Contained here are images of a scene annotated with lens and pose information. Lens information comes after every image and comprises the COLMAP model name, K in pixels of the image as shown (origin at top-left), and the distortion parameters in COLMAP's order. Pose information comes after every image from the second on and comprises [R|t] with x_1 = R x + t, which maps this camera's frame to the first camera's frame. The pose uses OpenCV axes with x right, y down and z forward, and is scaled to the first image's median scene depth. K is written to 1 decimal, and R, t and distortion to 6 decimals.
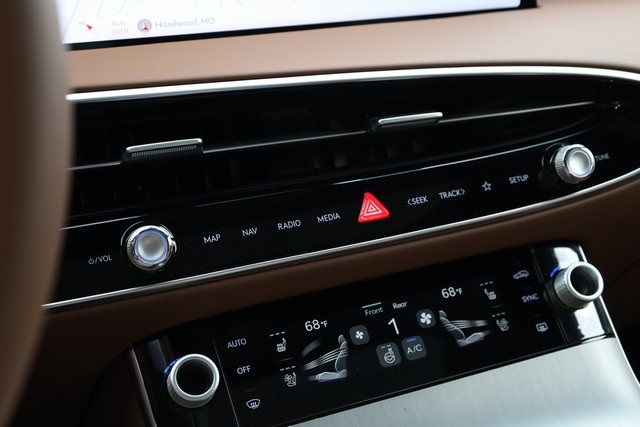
lens RADIAL K [[919.5, 0, 320.0], [0, 919.5, 213.5], [0, 0, 1]] dist [-0.023973, 0.056201]
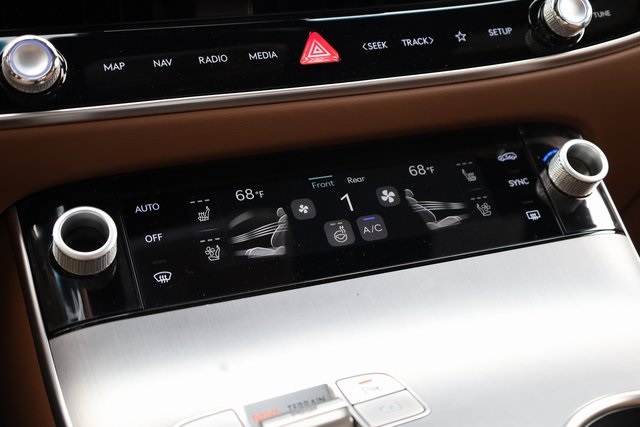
lens RADIAL K [[919.5, 0, 320.0], [0, 919.5, 213.5], [0, 0, 1]] dist [-0.023973, 0.056201]
pose [[0.999598, 0.001661, -0.028300, 0.079001], [-0.004867, 0.993513, -0.113611, 0.224250], [0.027928, 0.113703, 0.993122, 0.195158]]
